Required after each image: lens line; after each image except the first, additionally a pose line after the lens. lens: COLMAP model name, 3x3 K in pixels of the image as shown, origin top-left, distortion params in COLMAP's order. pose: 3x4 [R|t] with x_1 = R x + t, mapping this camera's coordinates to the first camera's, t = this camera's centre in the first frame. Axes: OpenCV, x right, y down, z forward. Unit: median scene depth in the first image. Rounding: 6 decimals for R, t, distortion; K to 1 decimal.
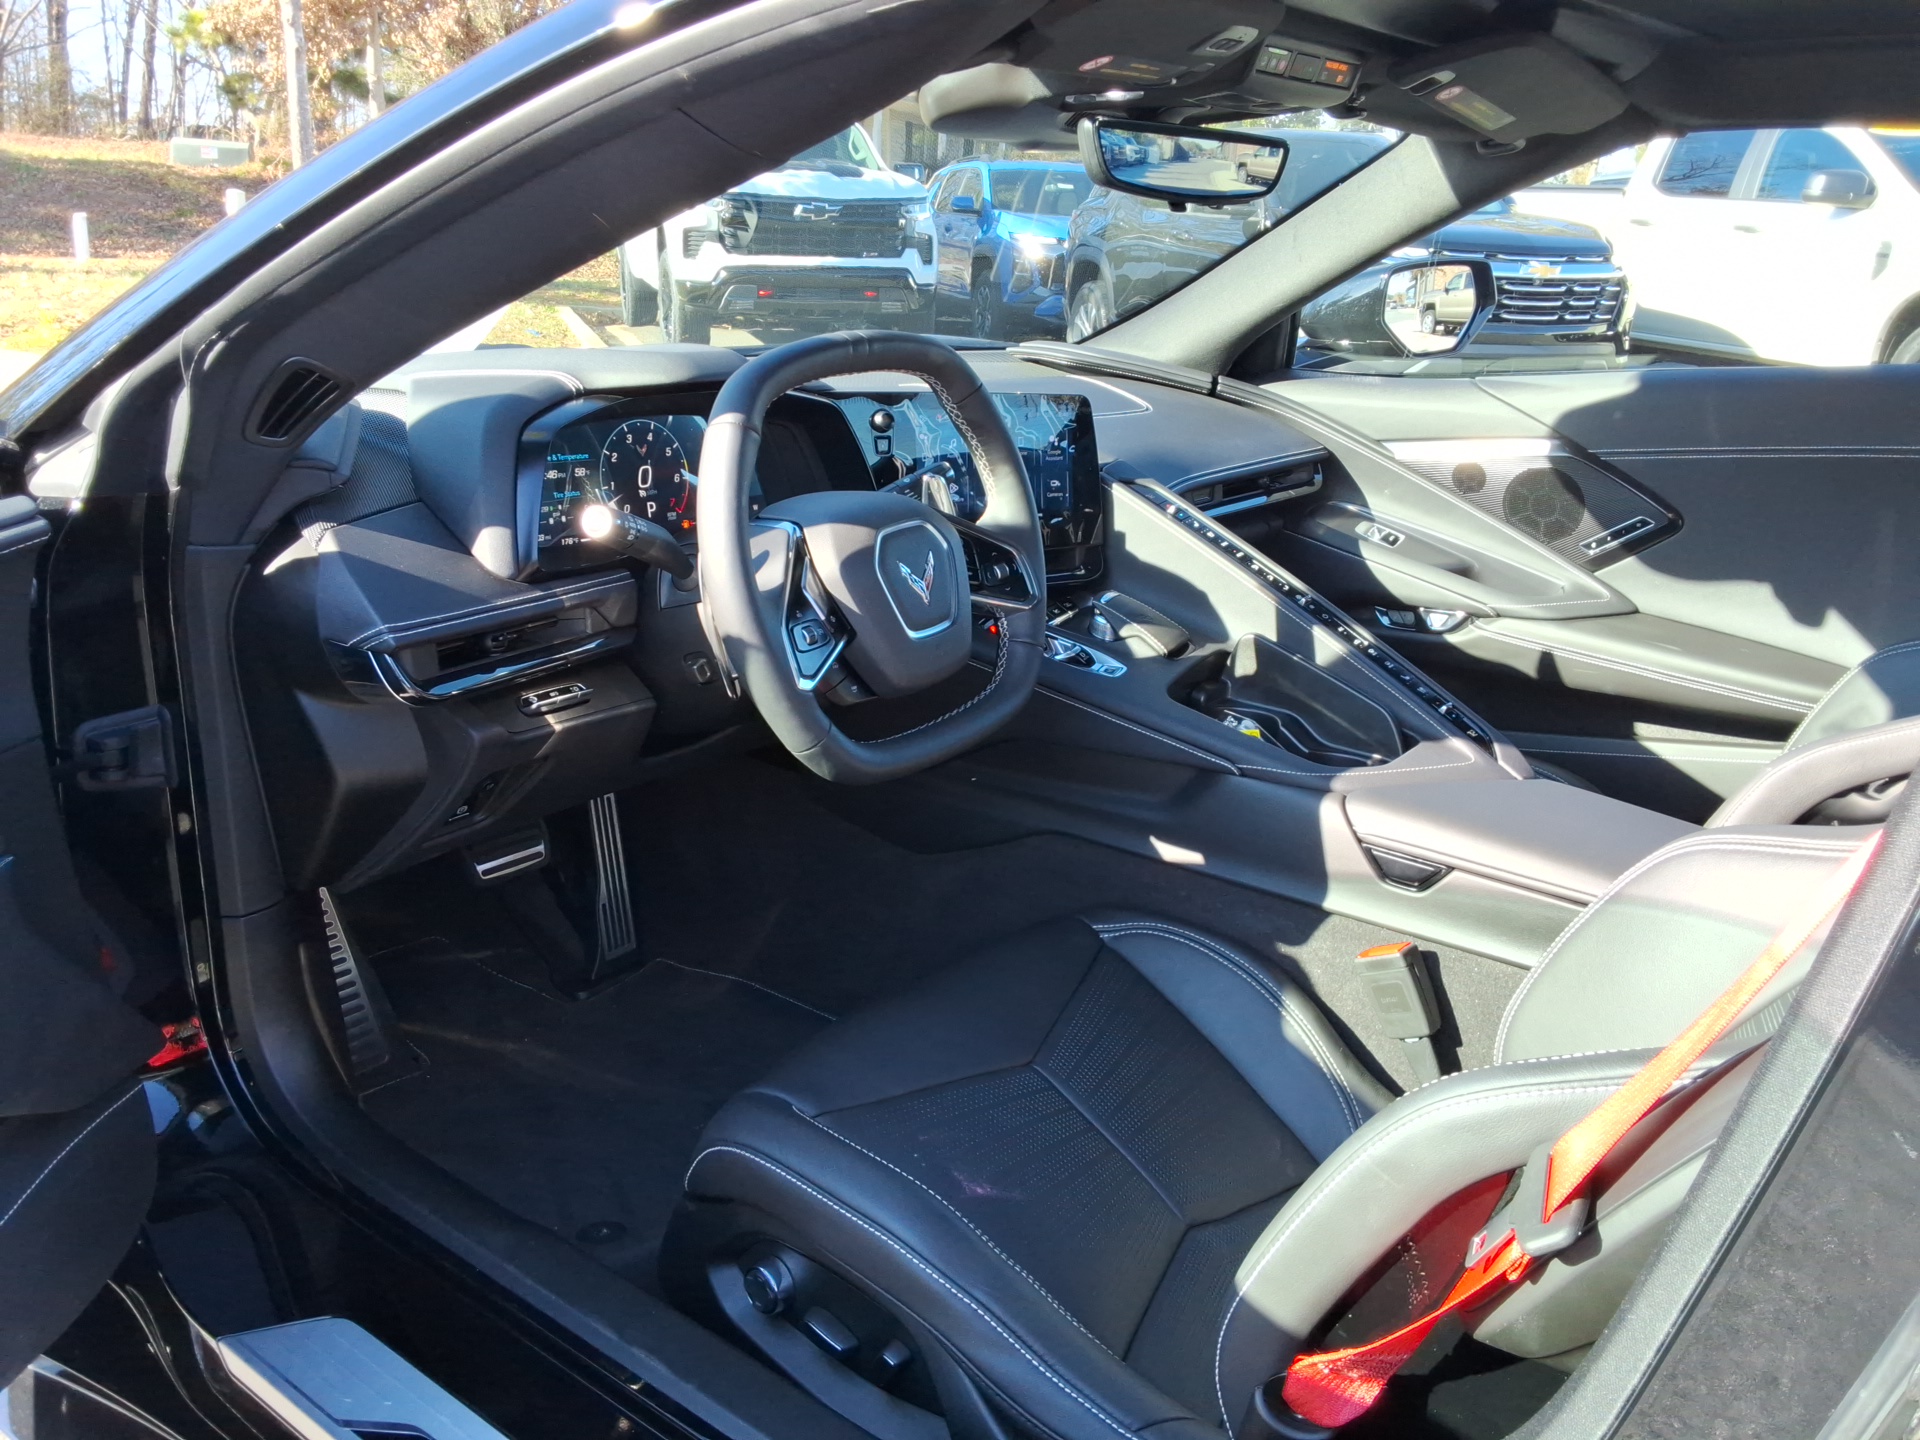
lens RADIAL K [[1561.8, 0, 962.5], [0, 1561.8, 708.5], [0, 0, 1]] dist [0.084605, -0.129845]
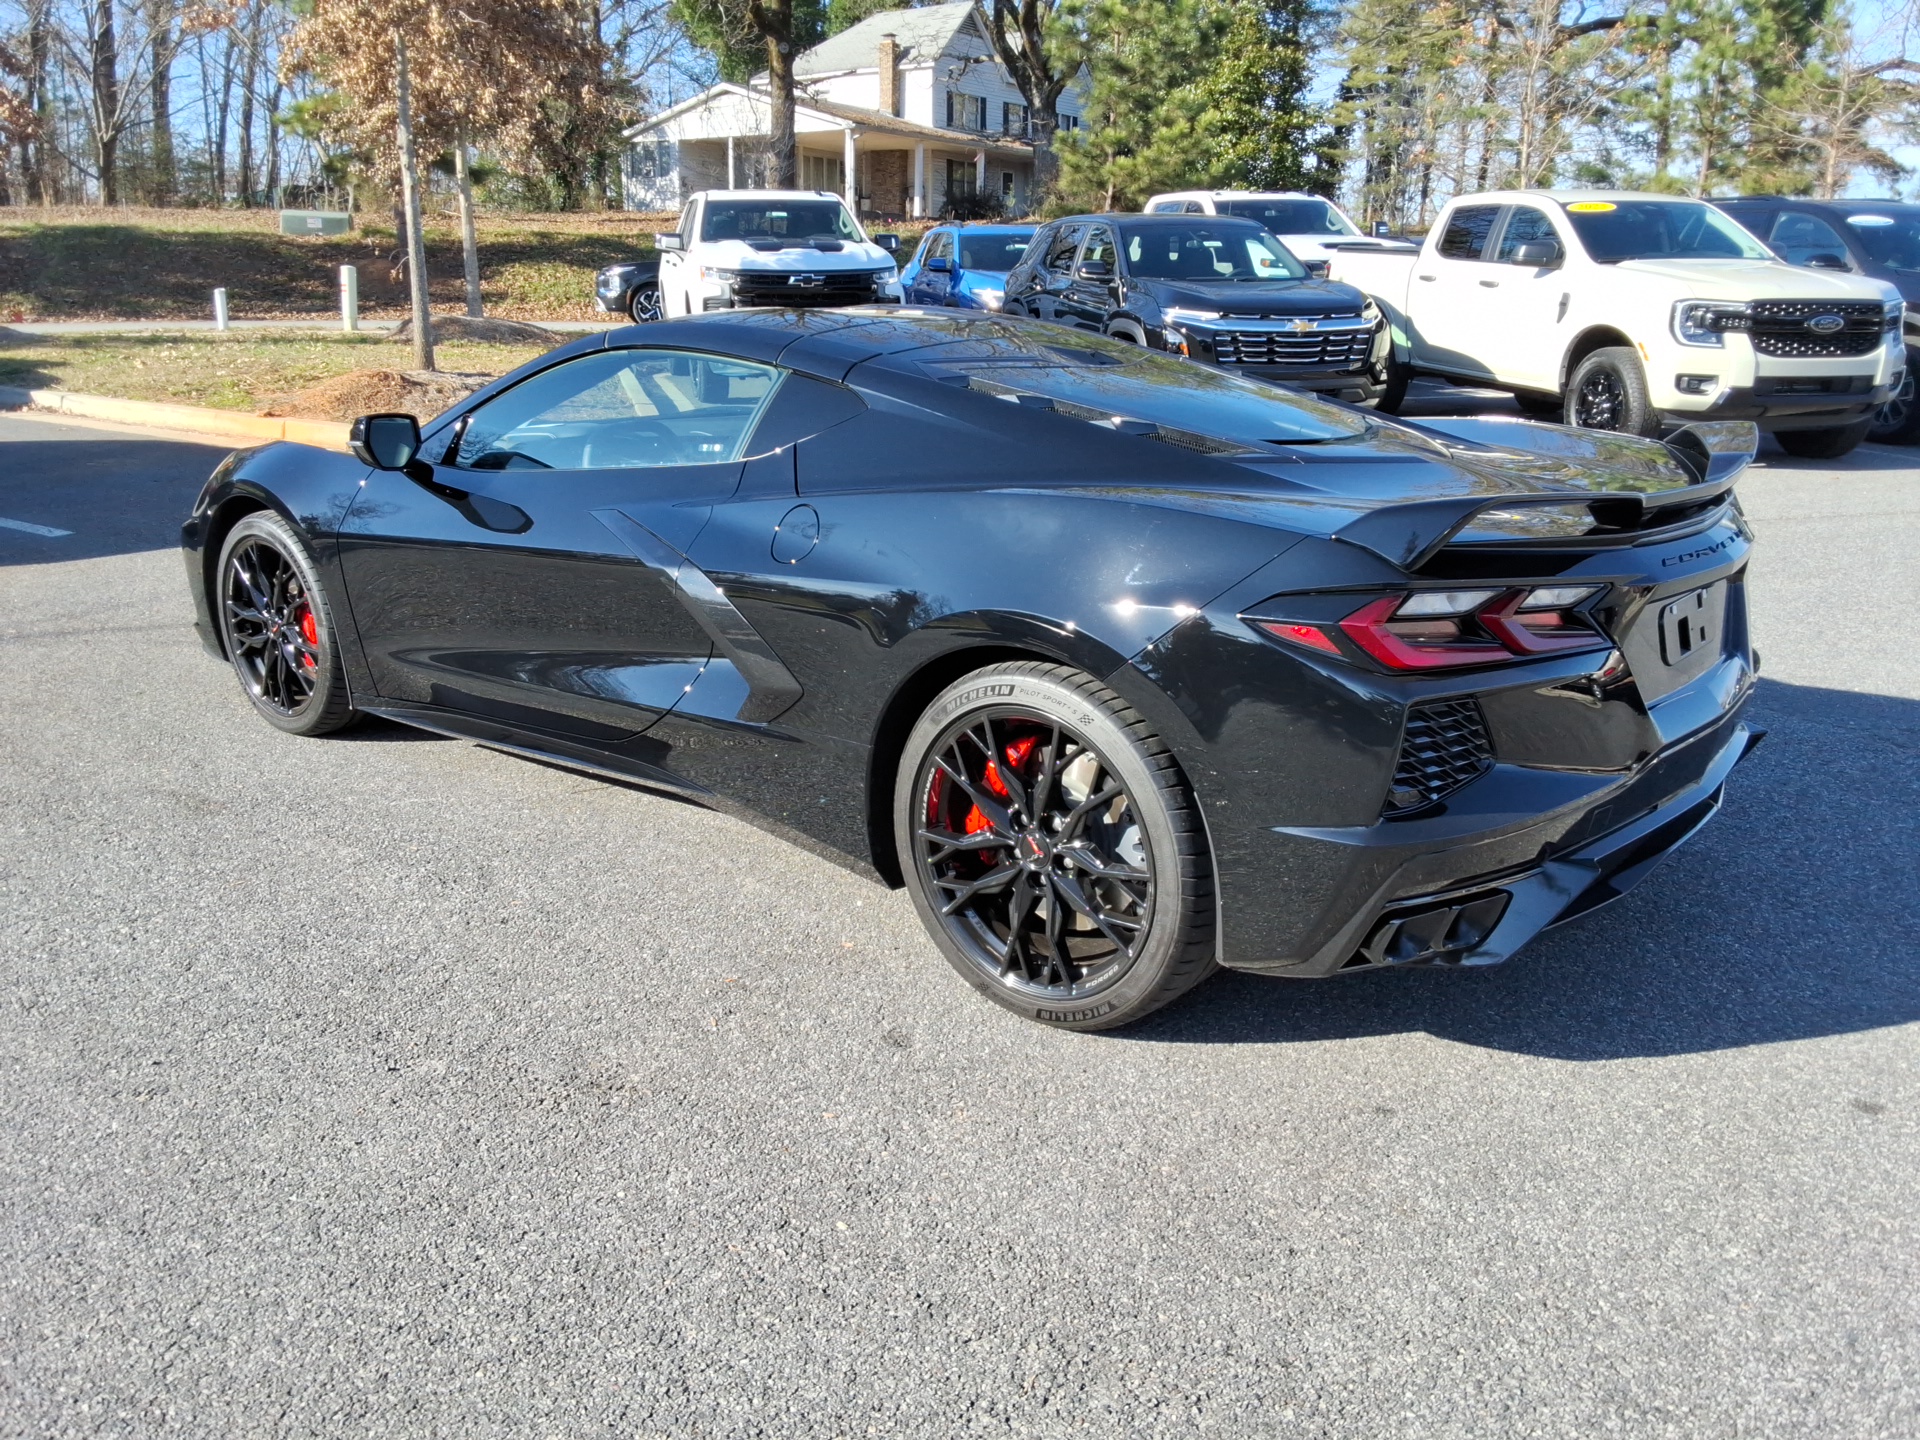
lens RADIAL K [[1561.8, 0, 976.1], [0, 1561.8, 737.4], [0, 0, 1]] dist [0.084605, -0.129845]
pose [[0.999052, -0.015227, -0.040782, 0.047987], [0.015393, 0.999874, 0.003754, 0.026179], [0.040720, -0.004378, 0.999161, -0.138900]]
